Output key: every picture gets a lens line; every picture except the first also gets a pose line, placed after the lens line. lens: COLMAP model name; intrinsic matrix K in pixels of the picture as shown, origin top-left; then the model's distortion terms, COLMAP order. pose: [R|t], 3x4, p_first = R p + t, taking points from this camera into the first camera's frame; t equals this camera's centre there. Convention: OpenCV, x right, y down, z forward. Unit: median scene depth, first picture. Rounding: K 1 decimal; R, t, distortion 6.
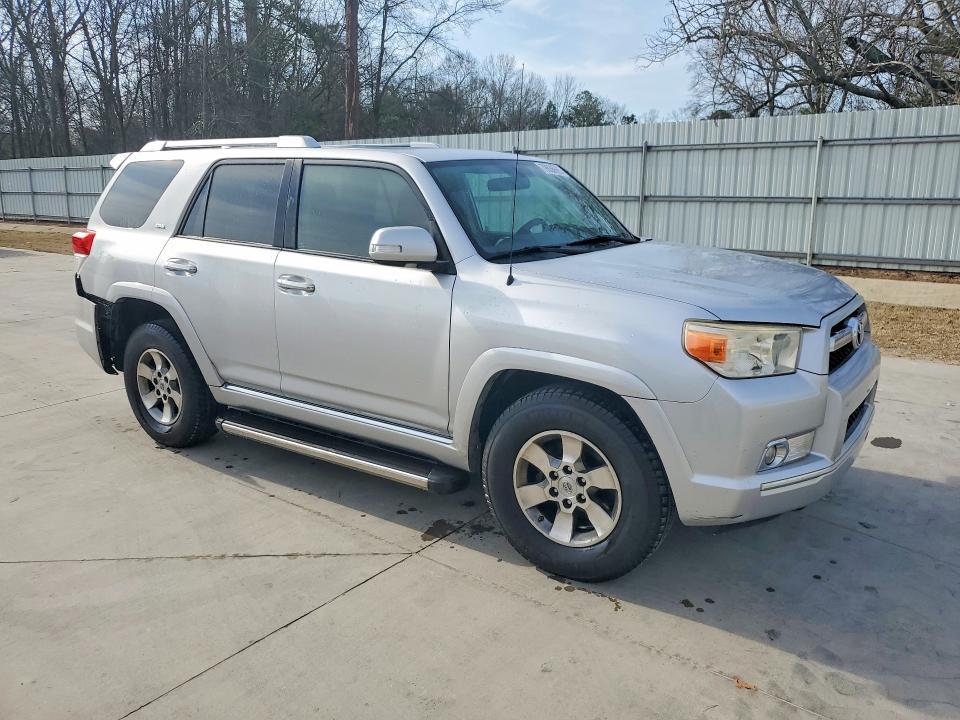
lens RADIAL K [[754.3, 0, 478.6], [0, 754.3, 366.2], [0, 0, 1]] dist [0.024880, -0.021199]
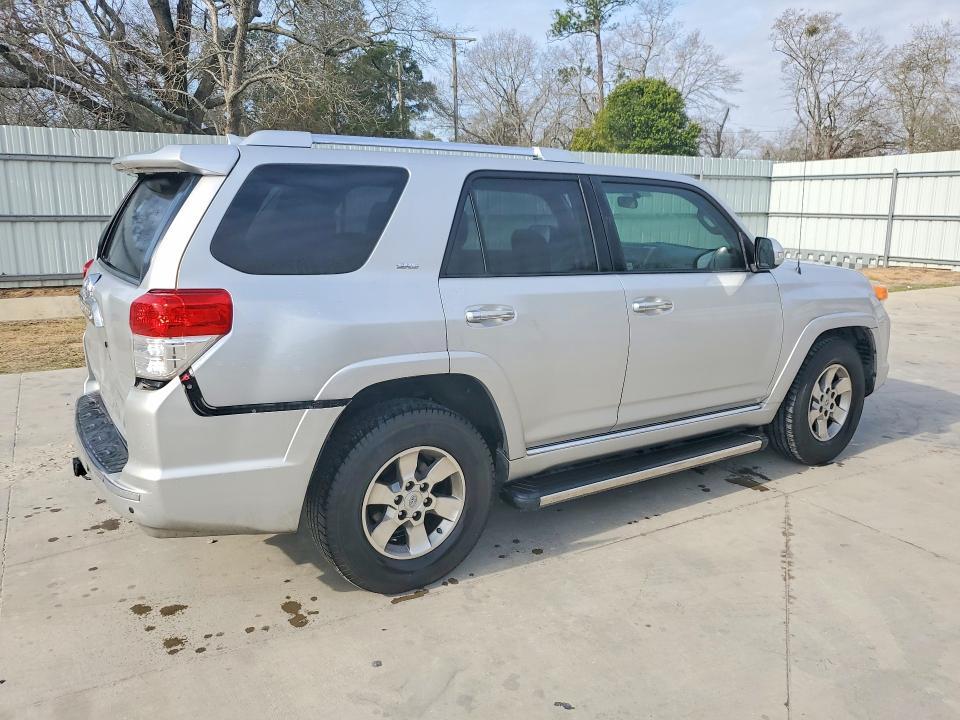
lens RADIAL K [[754.3, 0, 476.6], [0, 754.3, 352.5], [0, 0, 1]] dist [0.024880, -0.021199]
pose [[0.355132, -0.174769, 0.918334, -1.004776], [0.209291, 0.972296, 0.104103, -0.162929], [-0.911087, 0.155229, 0.381871, 0.682030]]
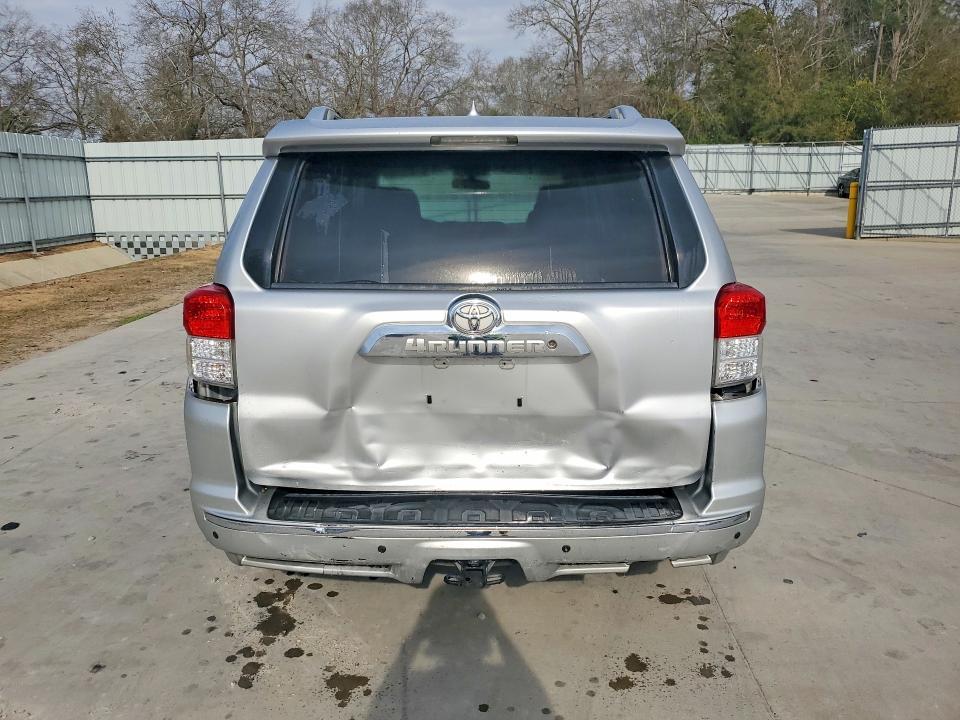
lens RADIAL K [[754.3, 0, 477.5], [0, 754.3, 359.0], [0, 0, 1]] dist [0.024880, -0.021199]
pose [[-0.602419, -0.169299, 0.780019, -0.862853], [0.202034, 0.913080, 0.354214, -0.360580], [-0.772188, 0.370975, -0.515852, 1.502504]]
